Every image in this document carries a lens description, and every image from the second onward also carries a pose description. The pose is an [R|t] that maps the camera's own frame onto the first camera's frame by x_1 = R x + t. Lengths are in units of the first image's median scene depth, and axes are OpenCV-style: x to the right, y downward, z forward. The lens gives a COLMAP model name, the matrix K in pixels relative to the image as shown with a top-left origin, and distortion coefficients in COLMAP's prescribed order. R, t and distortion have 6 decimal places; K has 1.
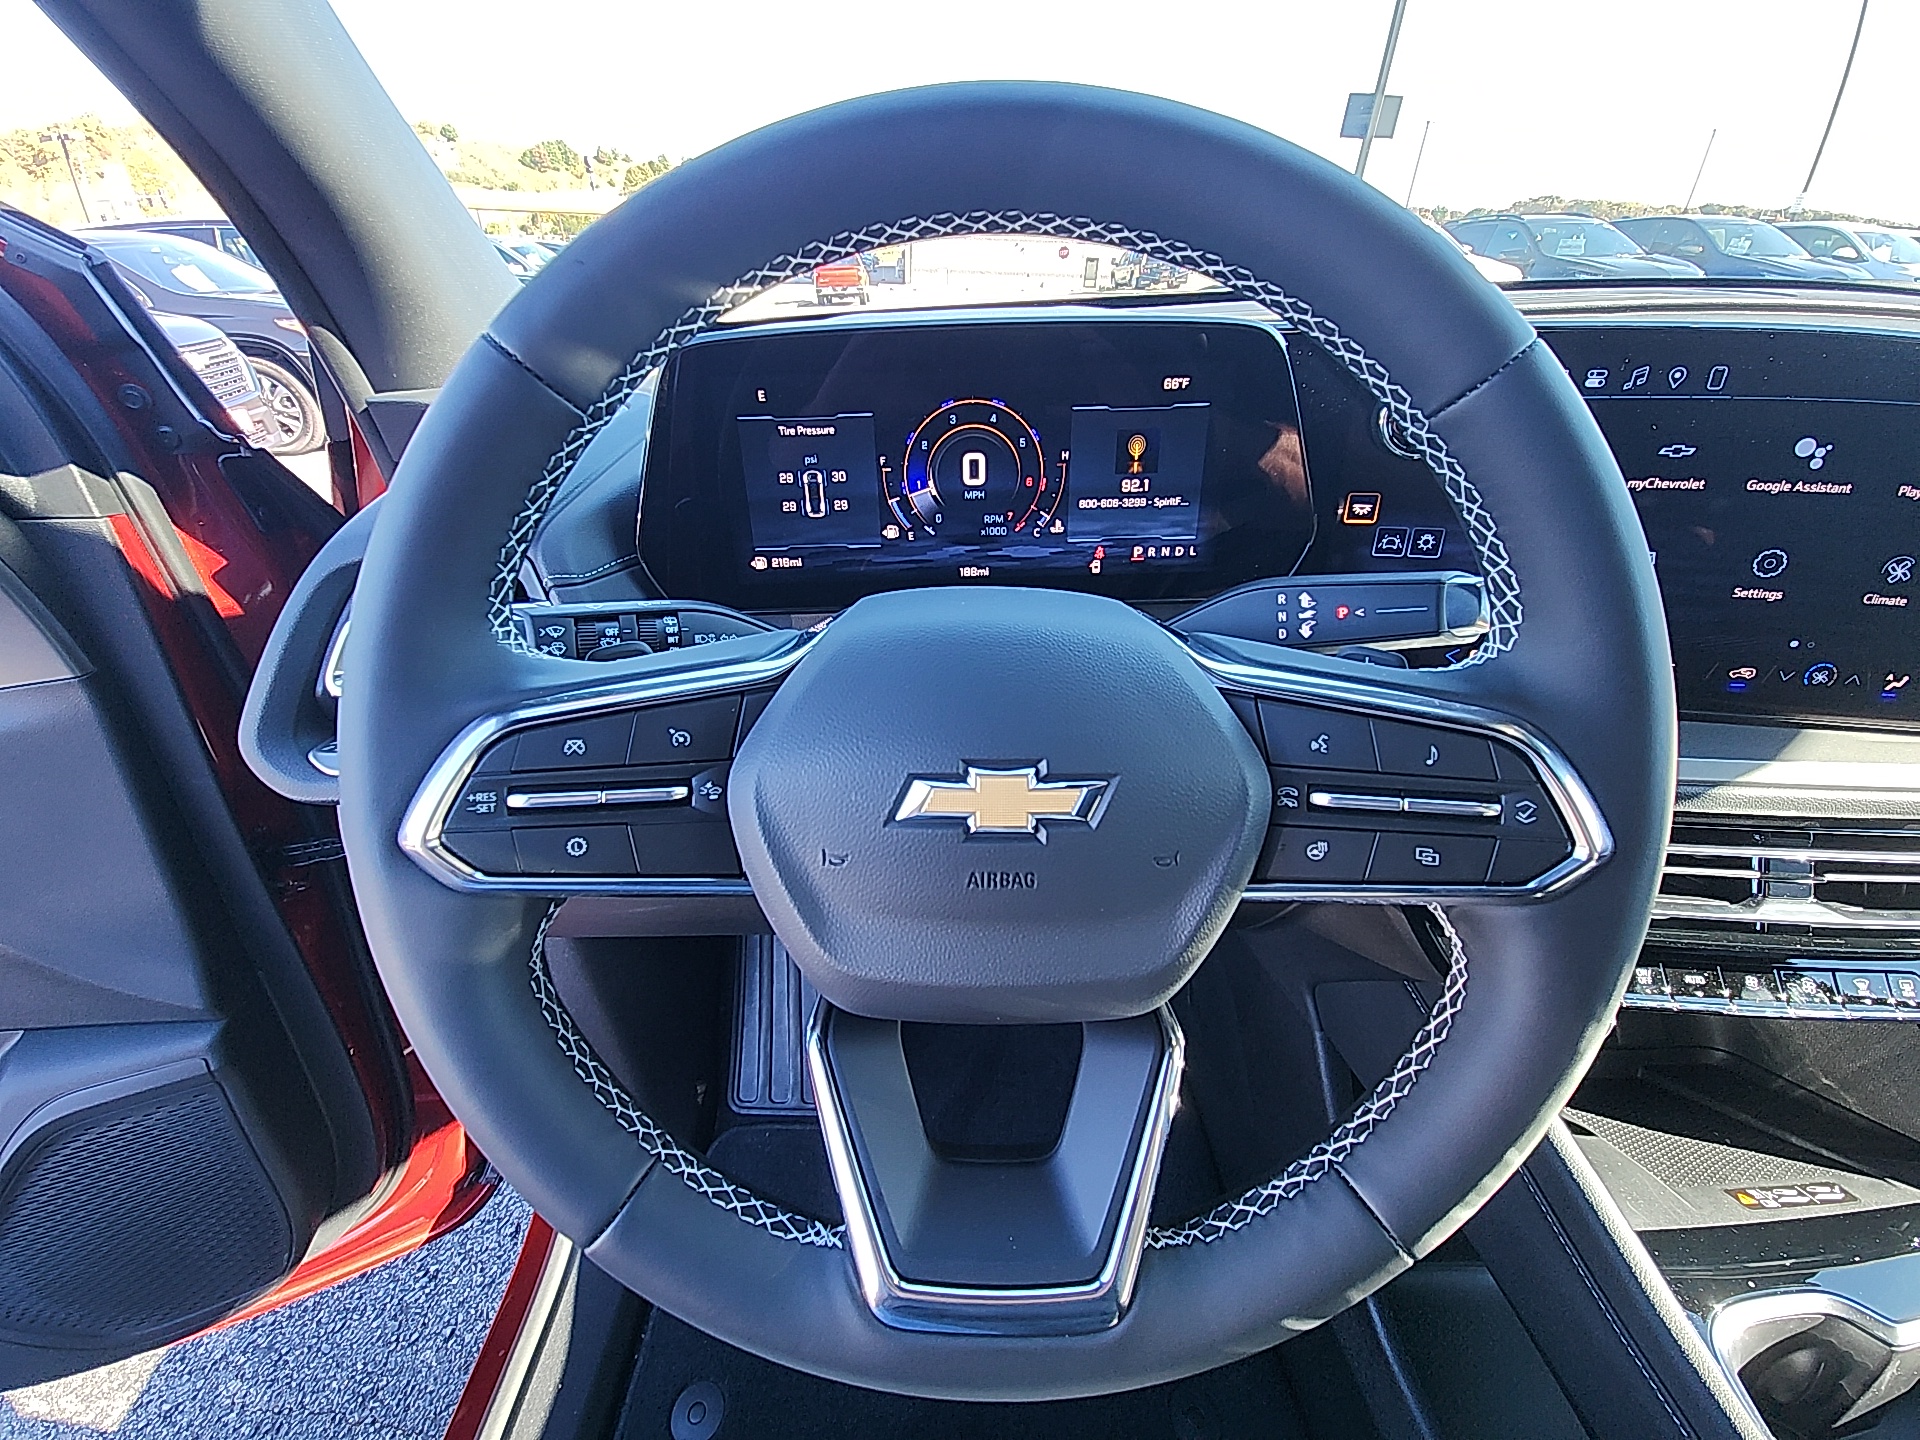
lens RADIAL K [[777.0, 0, 948.4], [0, 777.0, 704.4], [0, 0, 1]] dist [0.008855, -0.005907]
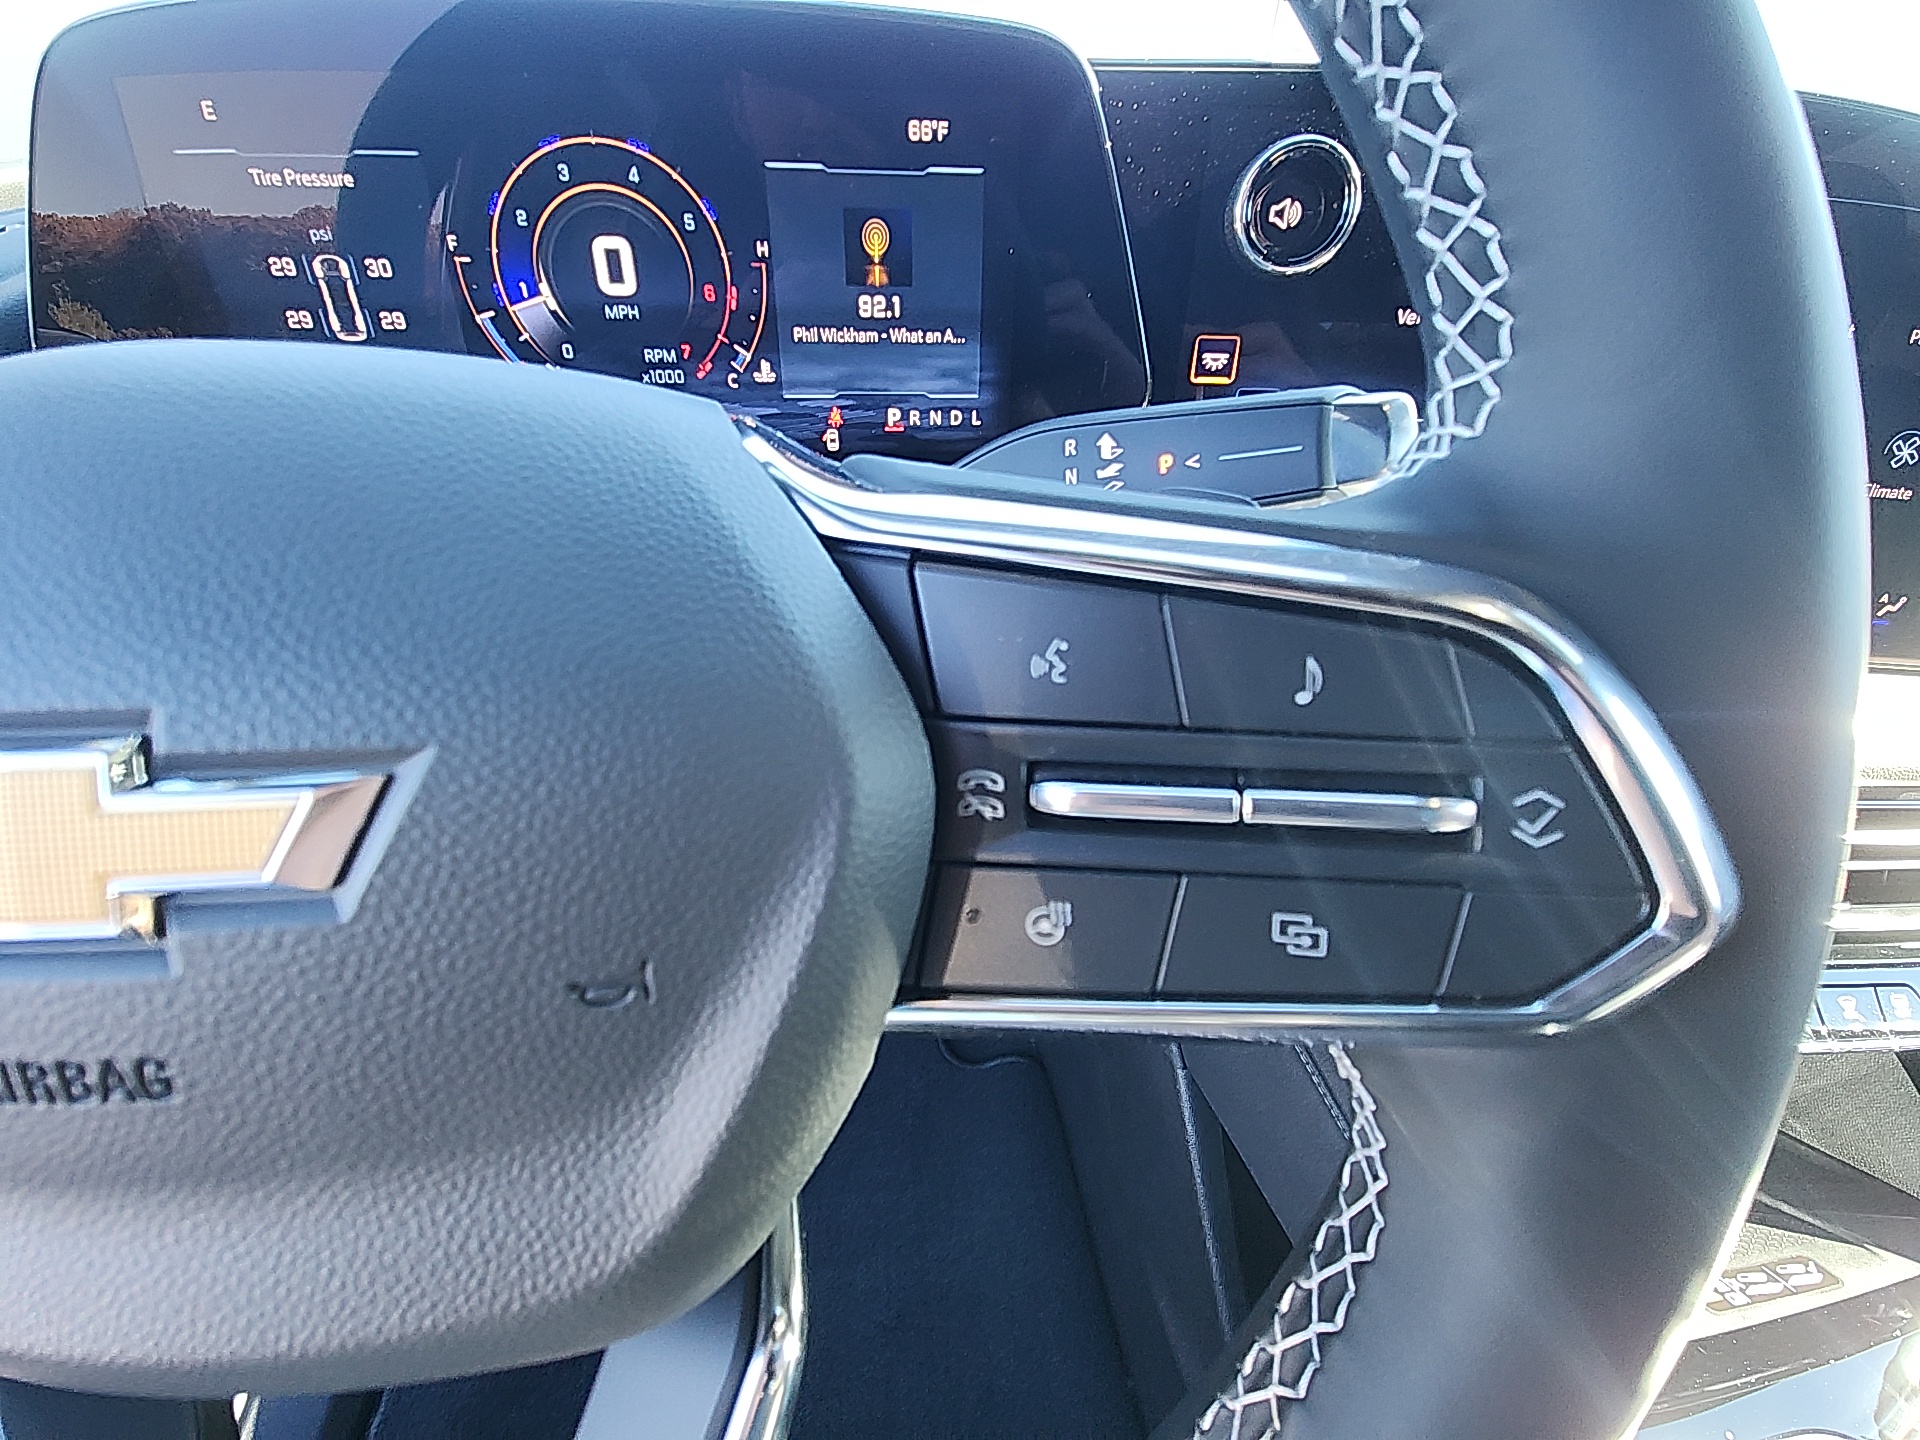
lens RADIAL K [[777.0, 0, 956.0], [0, 777.0, 701.3], [0, 0, 1]] dist [0.008855, -0.005907]
pose [[0.992269, -0.019023, 0.122637, 0.214314], [0.017160, 0.999721, 0.016234, 0.035853], [-0.122911, -0.014004, 0.992319, 0.341726]]
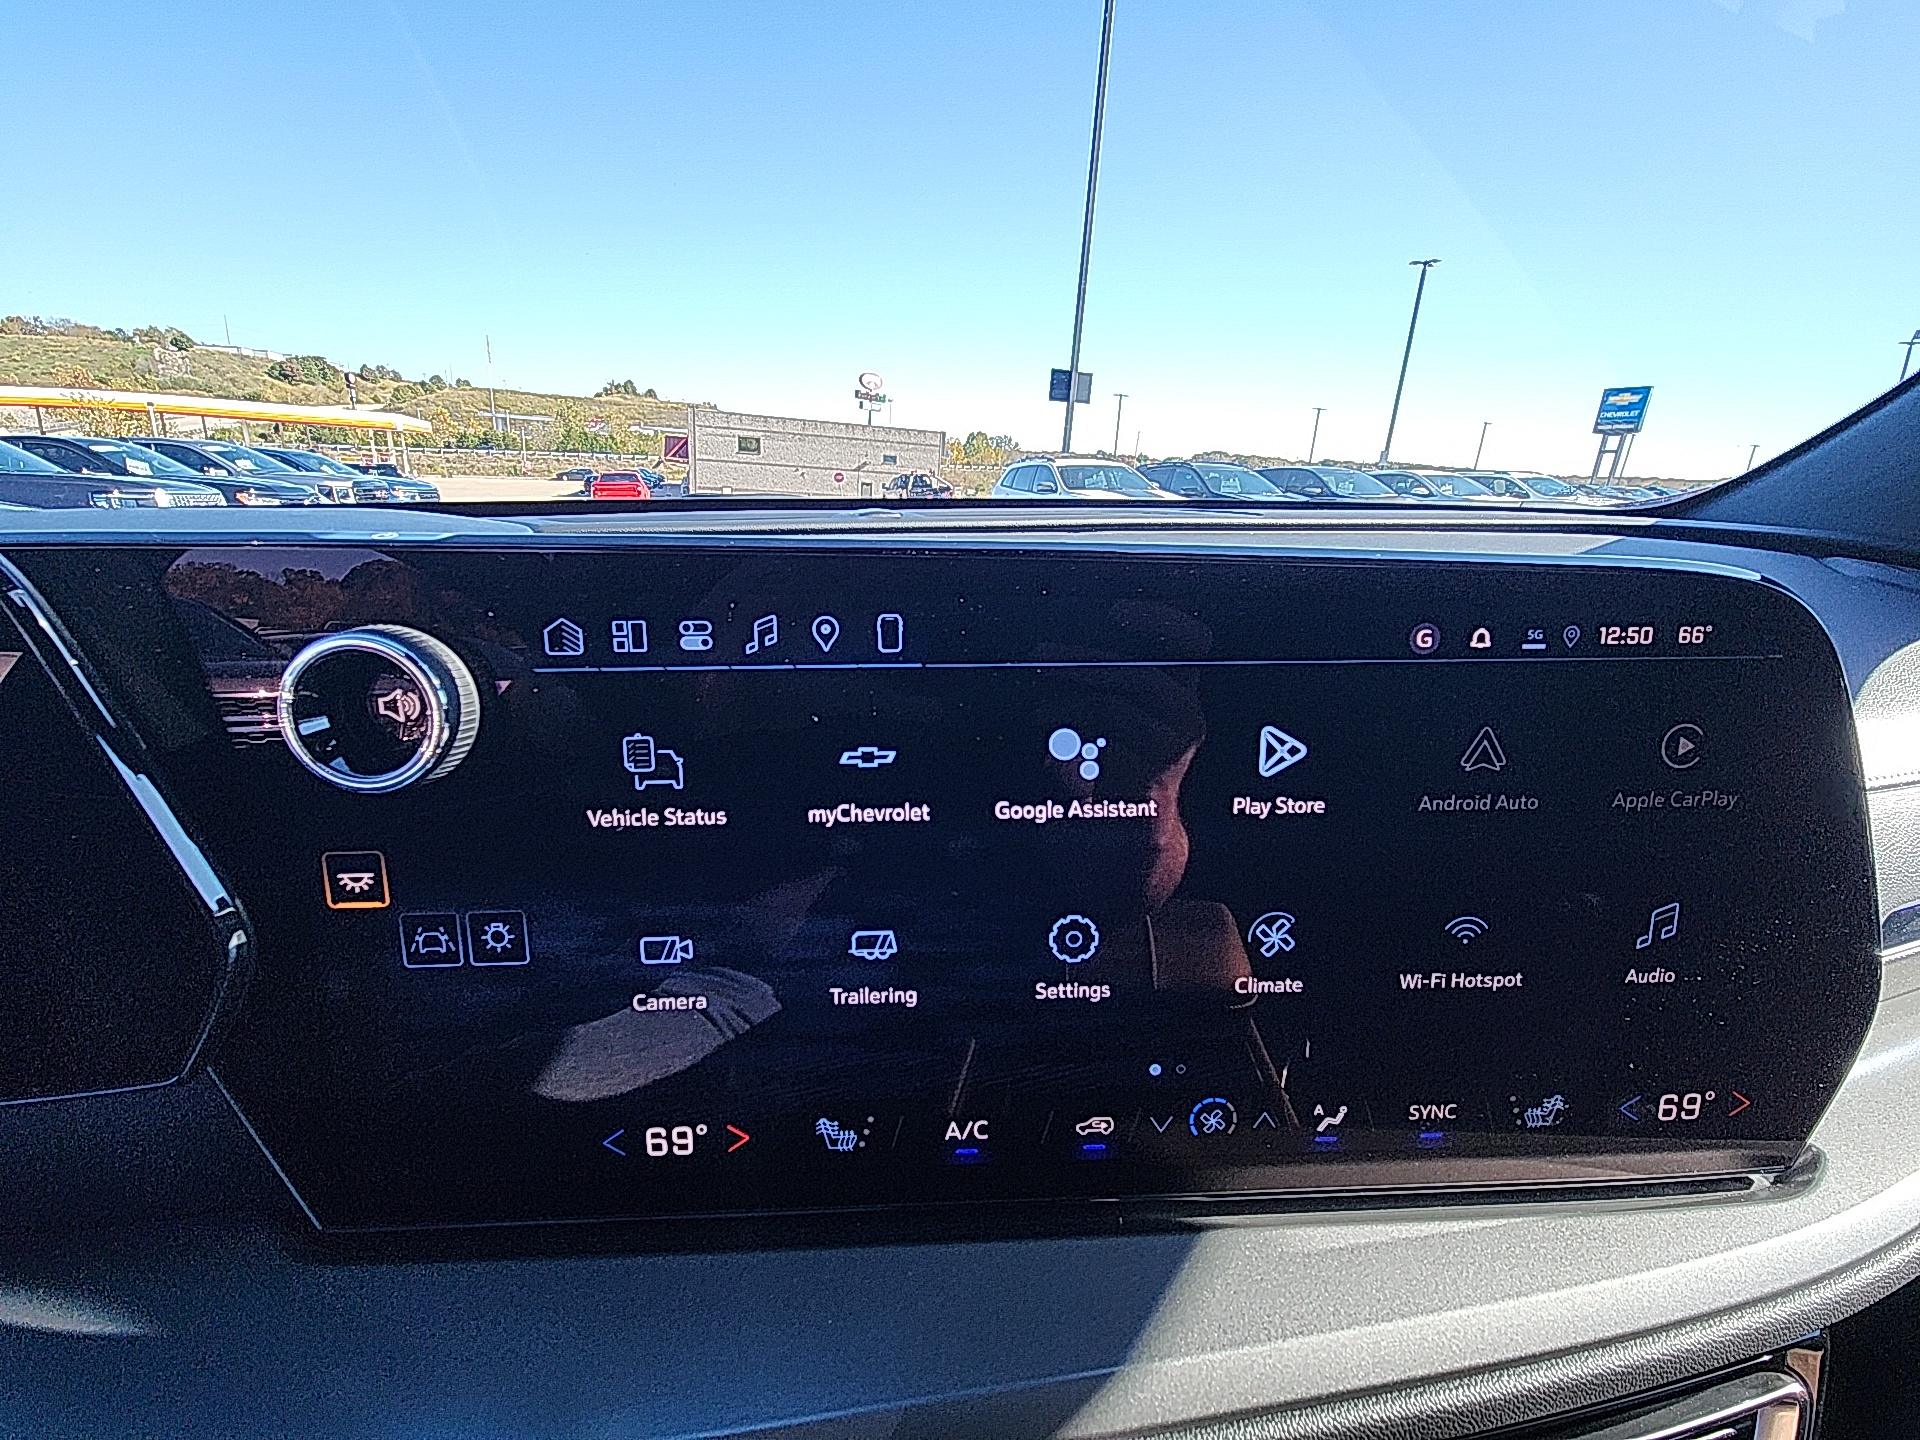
lens RADIAL K [[777.0, 0, 952.6], [0, 777.0, 701.5], [0, 0, 1]] dist [0.008855, -0.005907]
pose [[0.965748, -0.039768, 0.256417, 0.778319], [0.101133, 0.967728, -0.230813, -0.211141], [-0.238963, 0.248840, 0.938603, 0.425948]]
